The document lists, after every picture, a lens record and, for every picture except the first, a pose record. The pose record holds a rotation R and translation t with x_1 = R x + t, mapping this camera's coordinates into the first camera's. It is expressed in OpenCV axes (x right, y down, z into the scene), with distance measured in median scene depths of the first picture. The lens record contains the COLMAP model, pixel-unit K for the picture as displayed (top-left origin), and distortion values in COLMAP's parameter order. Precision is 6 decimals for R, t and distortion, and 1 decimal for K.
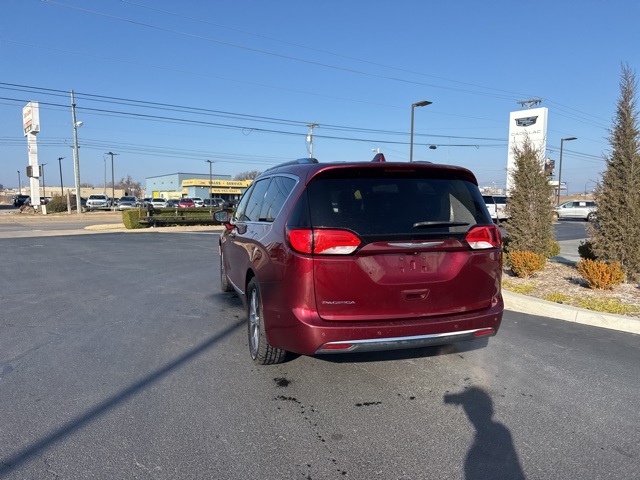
lens RADIAL K [[445.2, 0, 323.1], [0, 445.2, 245.0], [0, 0, 1]] dist [0.060746, -0.072677]
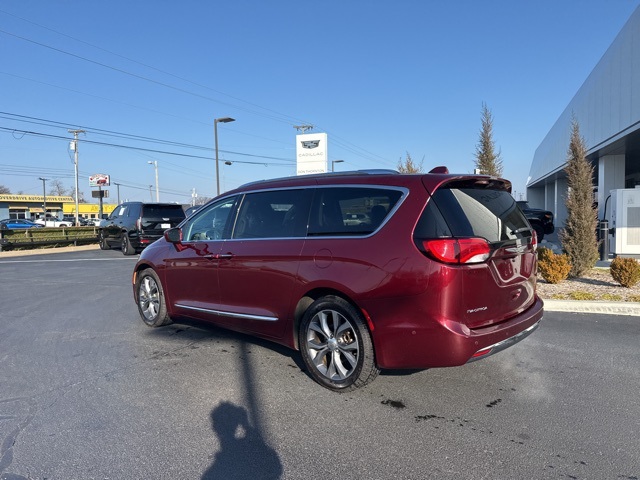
lens RADIAL K [[445.2, 0, 323.3], [0, 445.2, 239.7], [0, 0, 1]] dist [0.060746, -0.072677]
pose [[0.874253, -0.045934, 0.483293, -0.327159], [0.068229, 0.997259, -0.028640, -0.010586], [-0.480653, 0.058013, 0.874990, 0.110508]]
